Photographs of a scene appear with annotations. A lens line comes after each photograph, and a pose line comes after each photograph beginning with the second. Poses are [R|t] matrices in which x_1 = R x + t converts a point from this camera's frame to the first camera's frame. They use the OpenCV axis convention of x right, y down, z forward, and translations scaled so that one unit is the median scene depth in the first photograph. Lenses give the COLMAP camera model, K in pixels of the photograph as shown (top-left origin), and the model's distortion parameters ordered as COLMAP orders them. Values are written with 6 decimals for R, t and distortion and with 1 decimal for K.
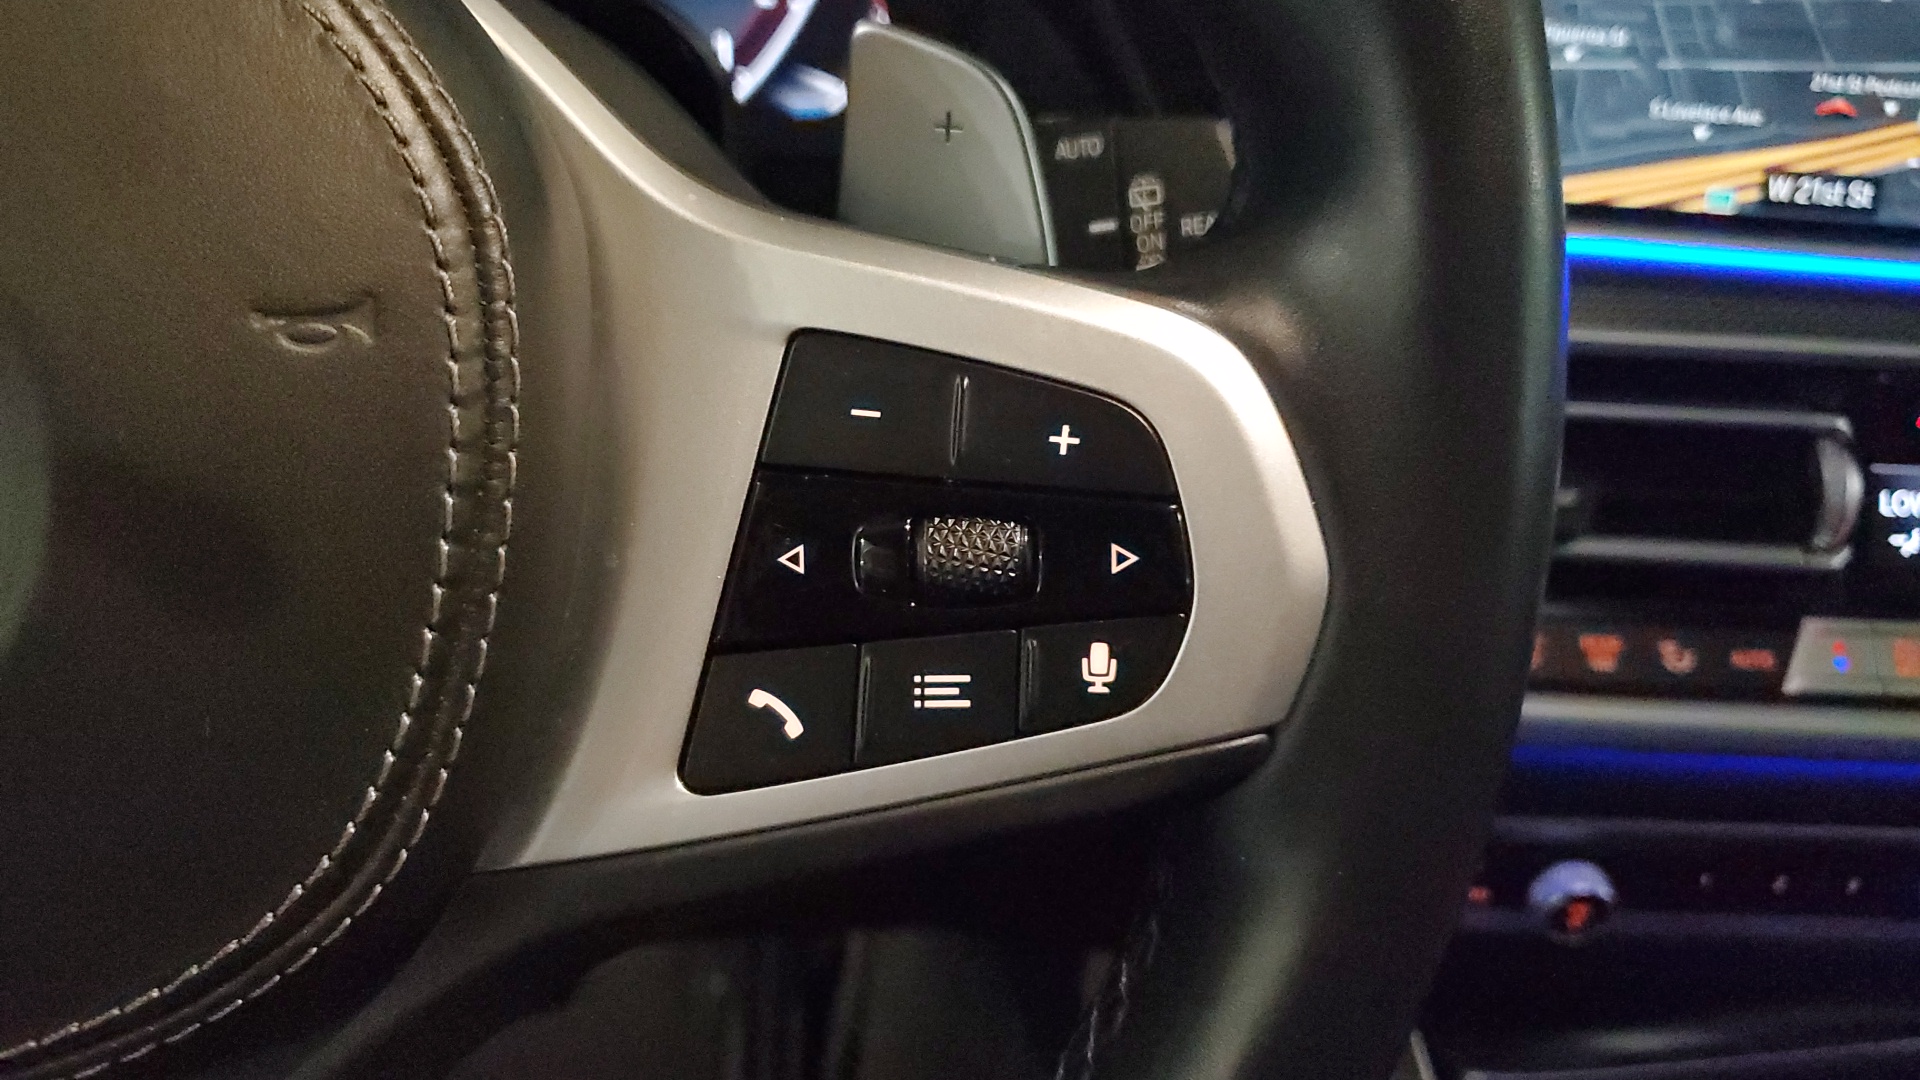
lens RADIAL K [[1545.3, 0, 960.0], [0, 1545.3, 540.0], [0, 0, 1]] dist [0.069857, -0.075359]
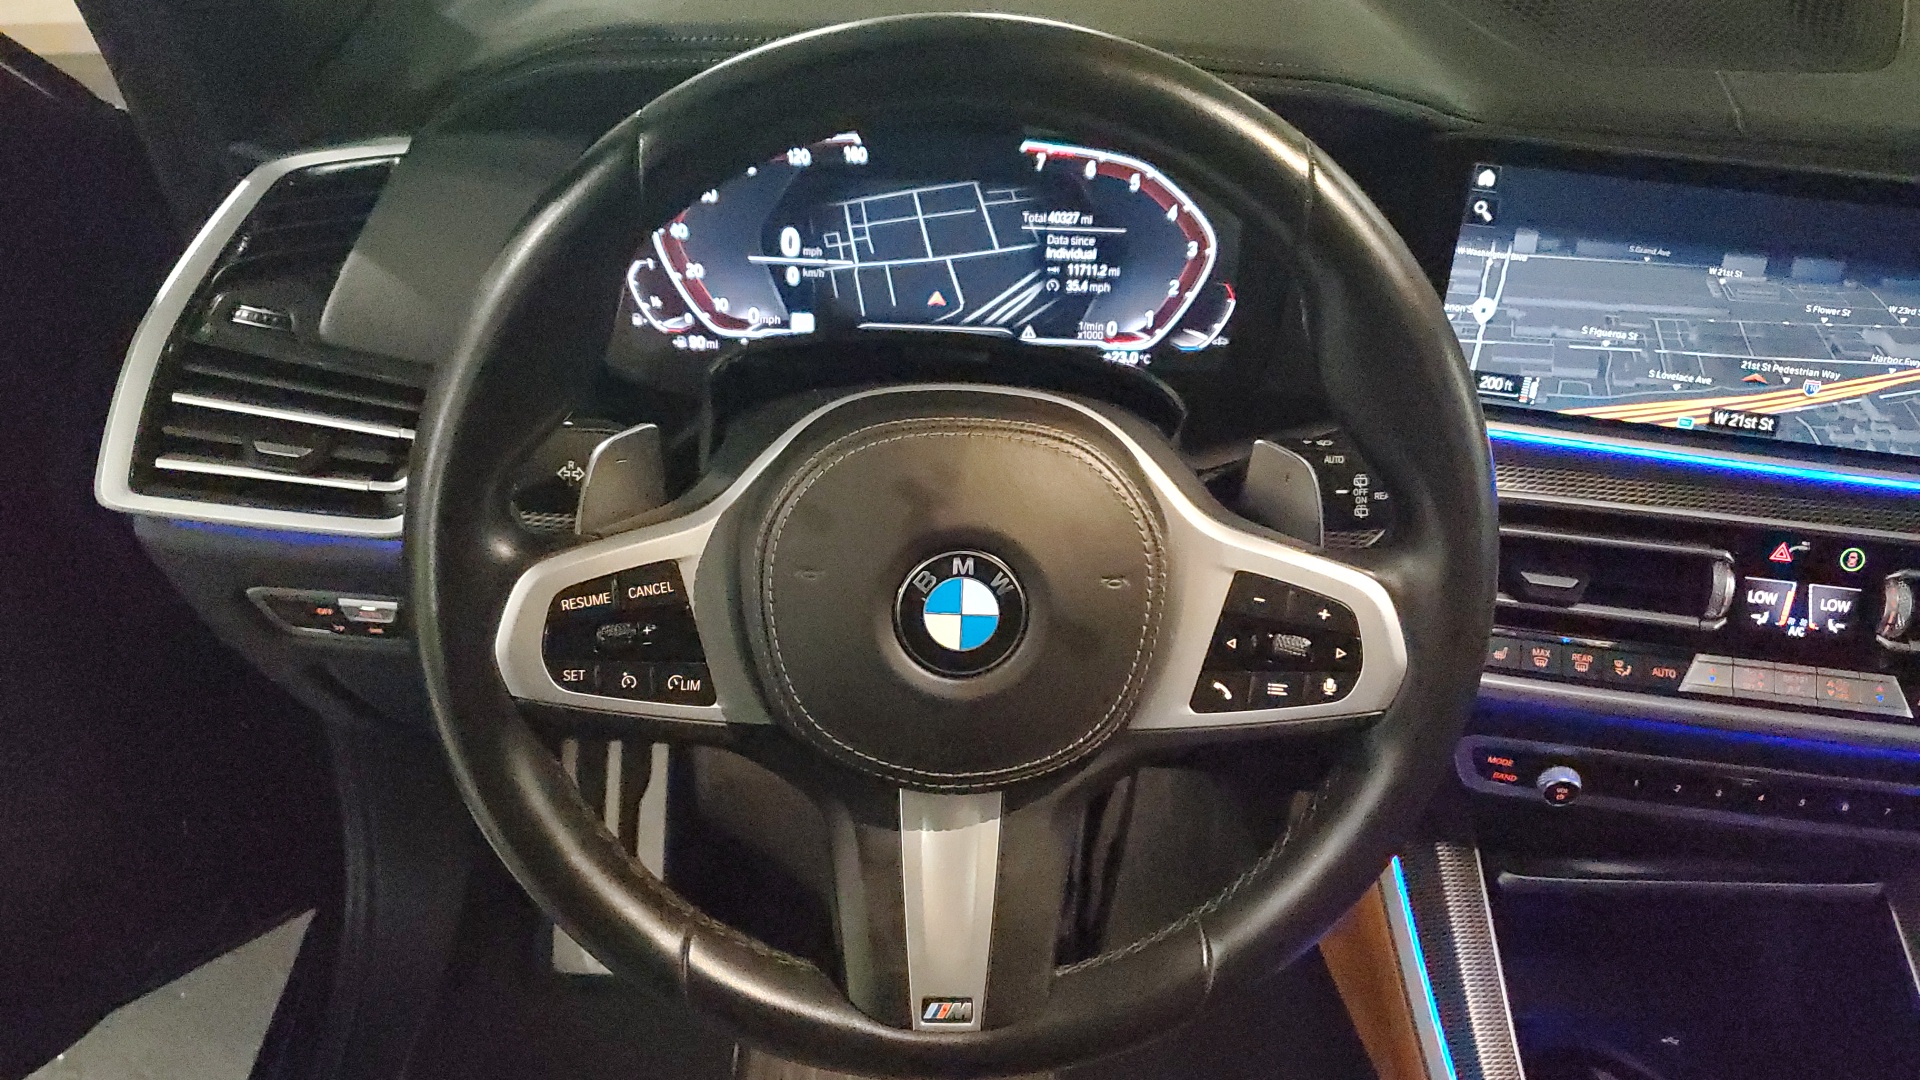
lens RADIAL K [[1504.2, 0, 960.0], [0, 1504.2, 540.0], [0, 0, 1]] dist [0.056478, -0.069454]
pose [[0.988732, 0.076219, -0.128837, -0.126607], [-0.064511, 0.993599, 0.092729, -0.203826], [0.135080, -0.083373, 0.987321, -0.956357]]
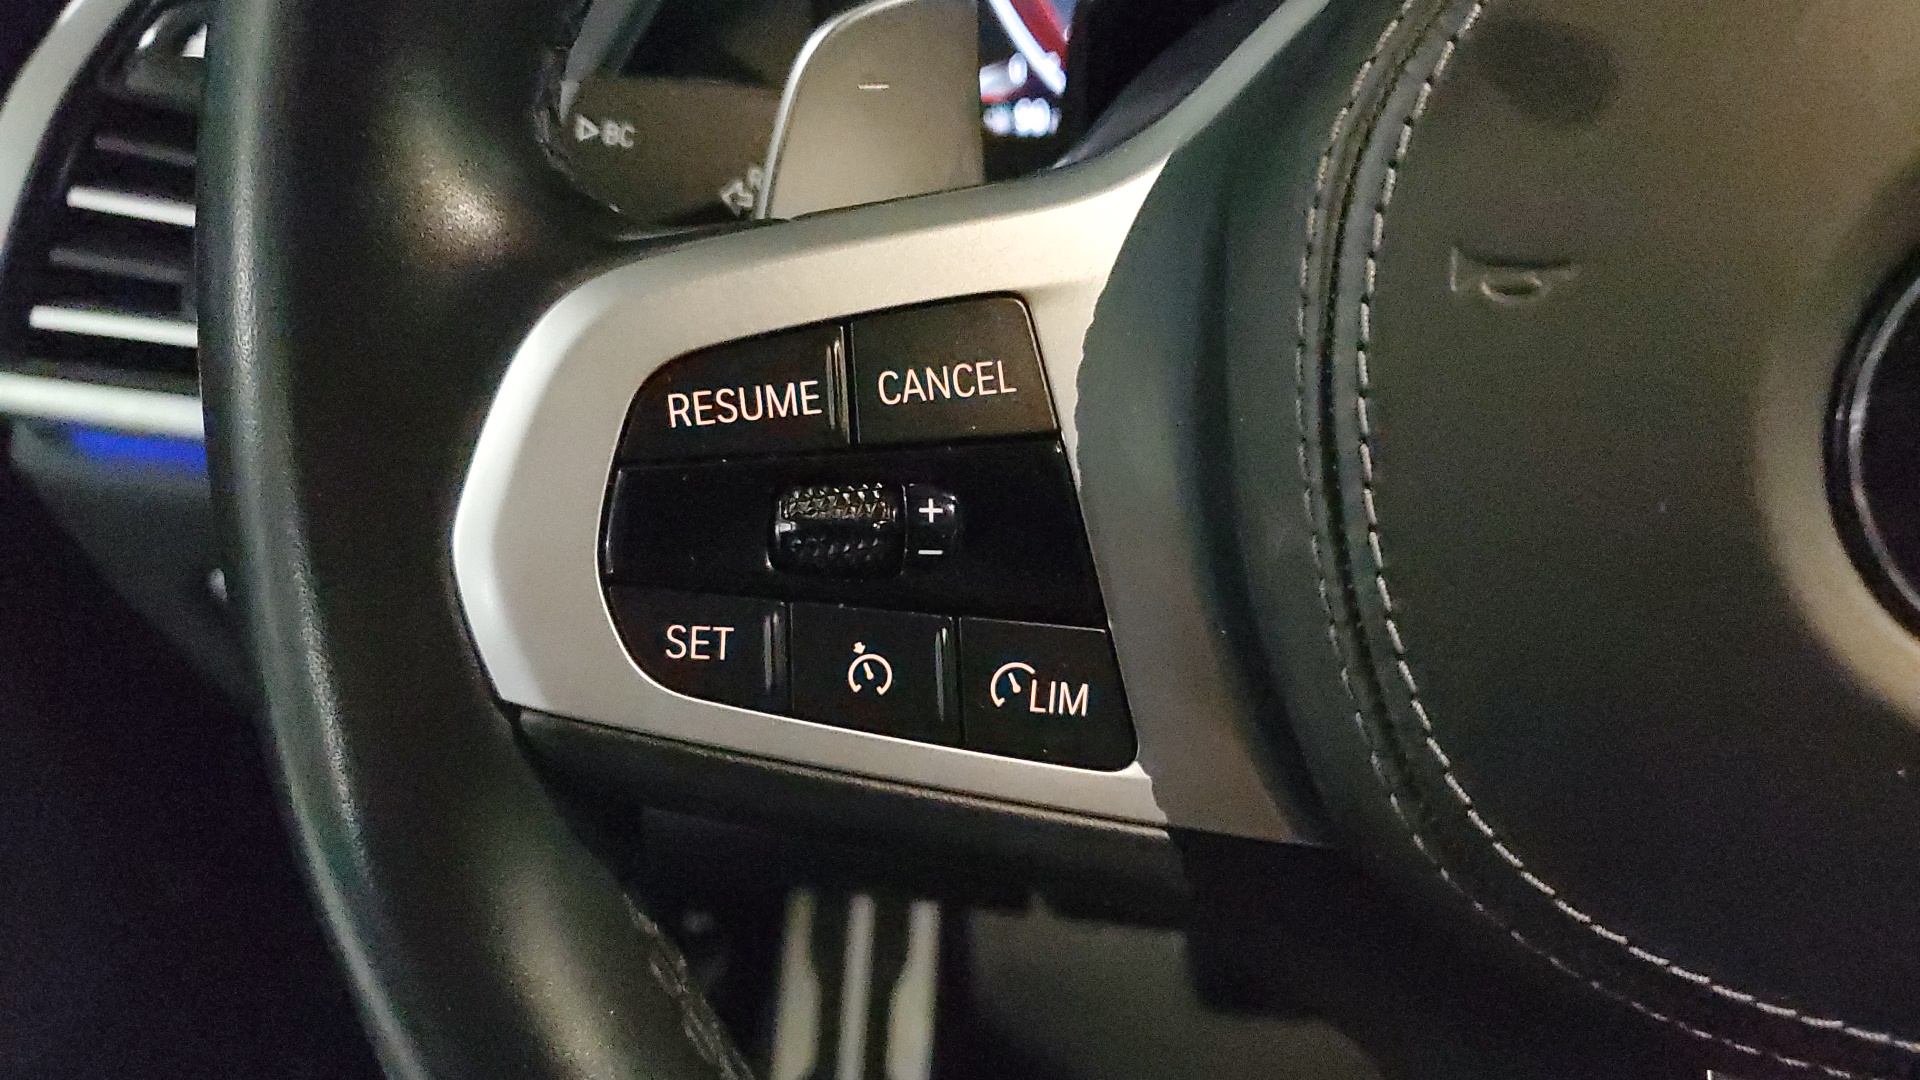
lens RADIAL K [[1545.3, 0, 960.0], [0, 1545.3, 540.0], [0, 0, 1]] dist [0.069857, -0.075359]
pose [[0.949004, 0.076733, -0.305783, -0.435034], [-0.079450, 0.996832, 0.003569, 0.029343], [0.305089, 0.020907, 0.952094, -0.065051]]
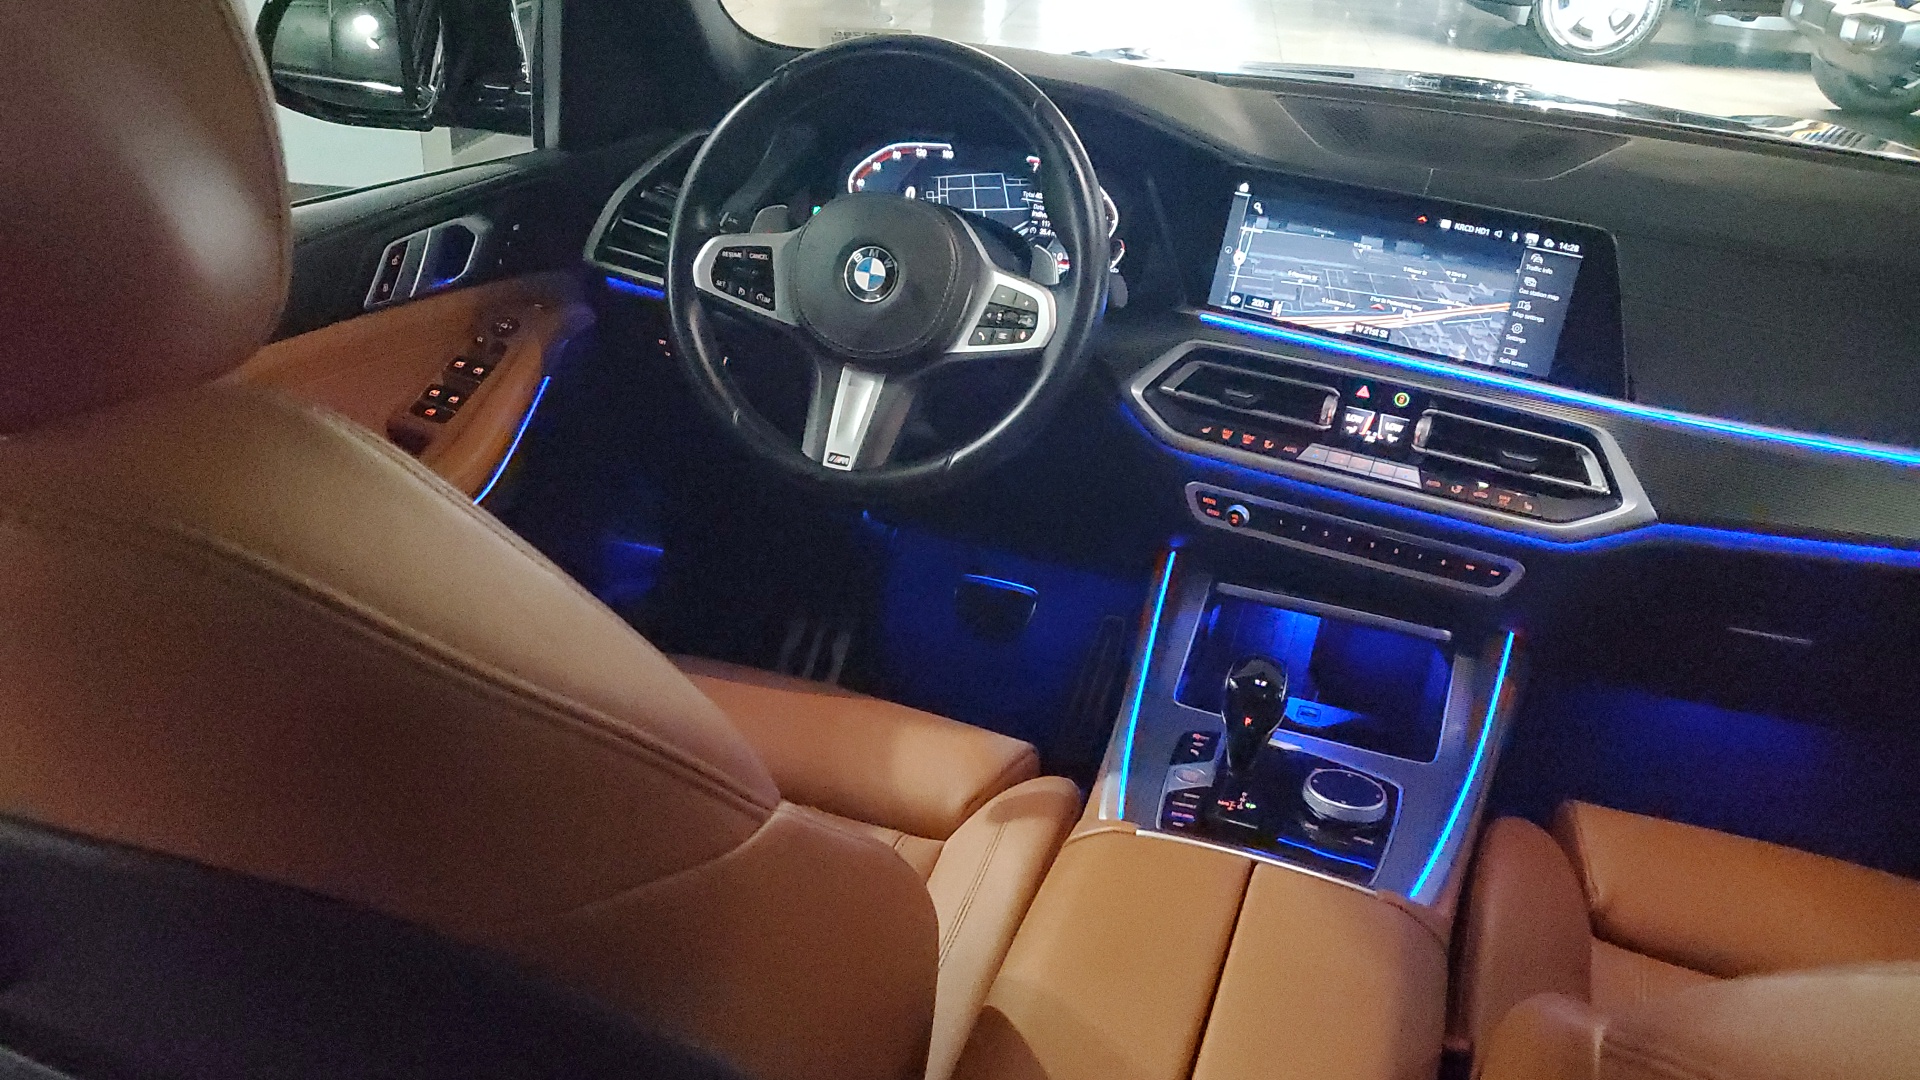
lens RADIAL K [[1504.2, 0, 960.0], [0, 1504.2, 540.0], [0, 0, 1]] dist [0.056478, -0.069454]
pose [[0.867324, 0.205733, -0.453235, 1.433037], [-0.261052, 0.963313, -0.062290, 0.675912], [0.423792, 0.172344, 0.889212, -2.293096]]
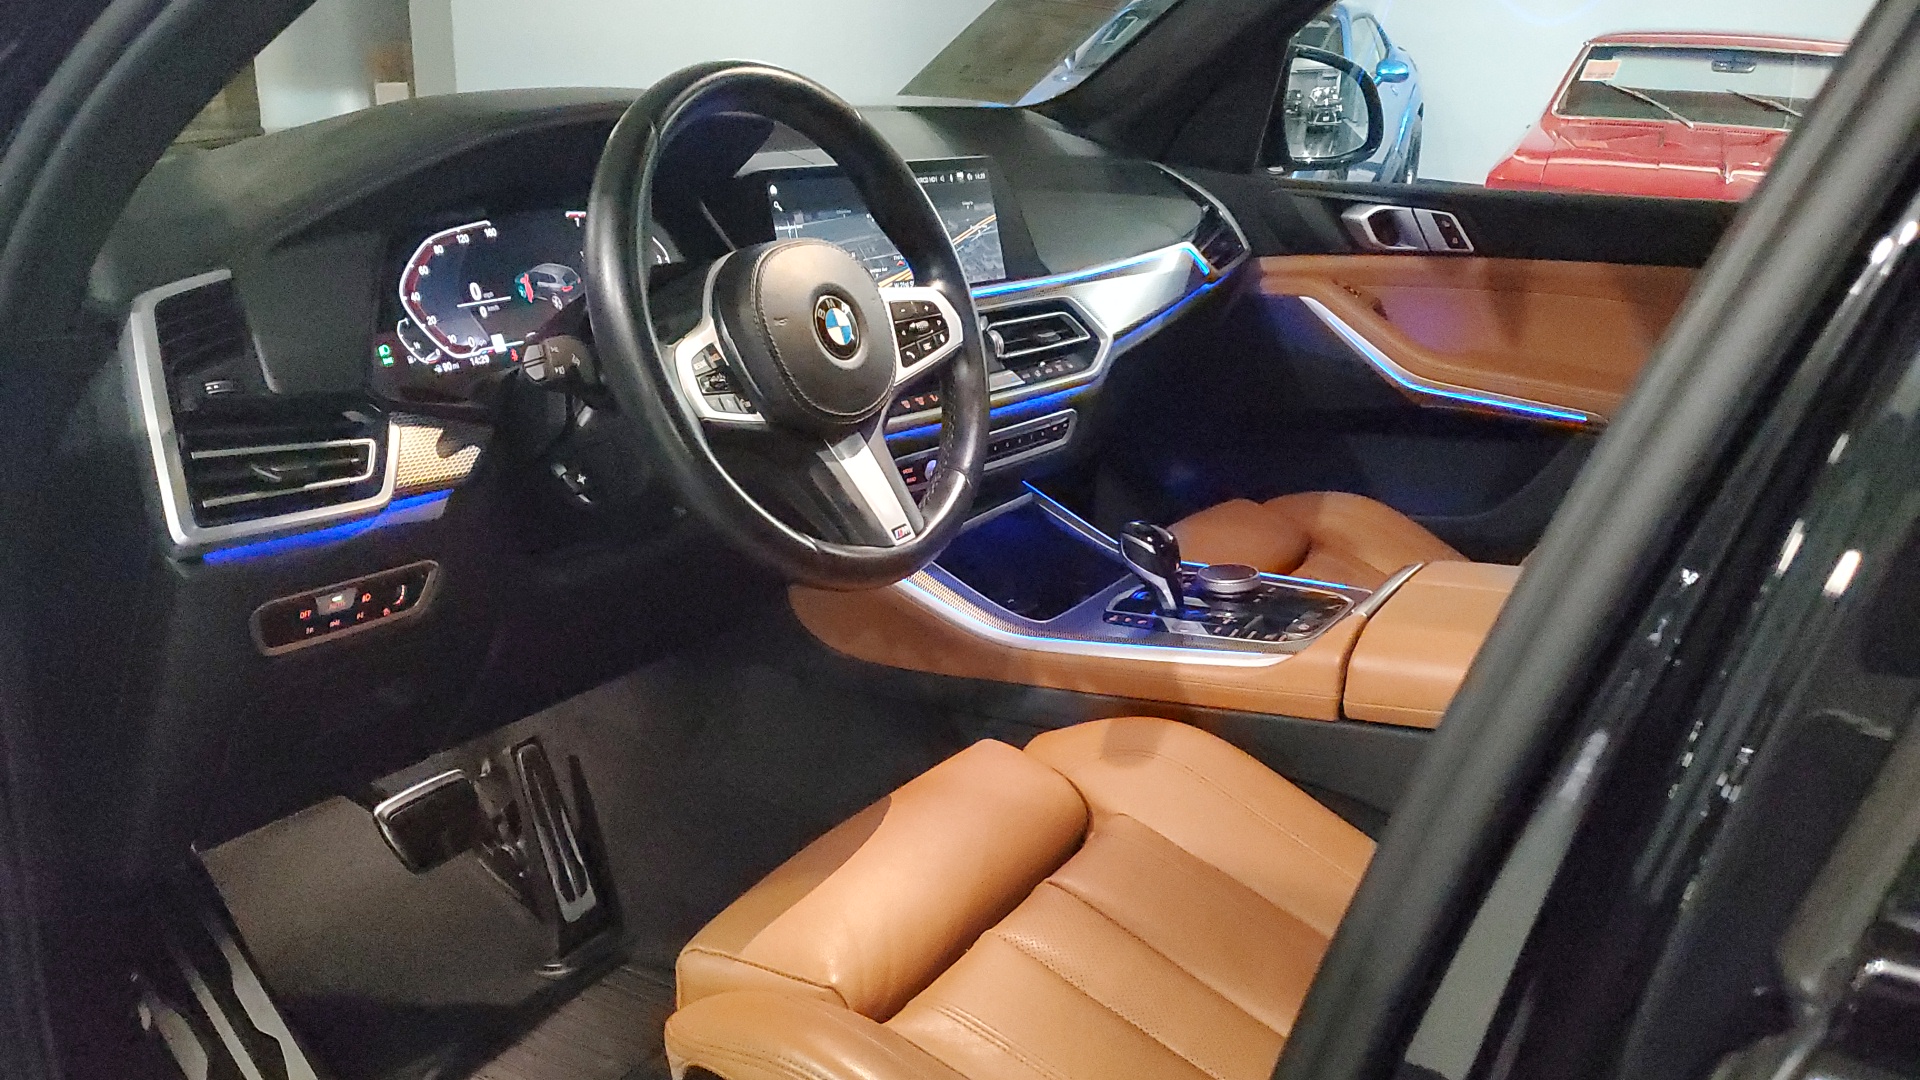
lens RADIAL K [[1504.2, 0, 960.0], [0, 1504.2, 540.0], [0, 0, 1]] dist [0.056478, -0.069454]
pose [[0.690872, -0.284032, 0.664847, -2.072065], [0.385563, 0.922659, -0.006482, 0.447301], [-0.611586, 0.260818, 0.746952, -1.734203]]
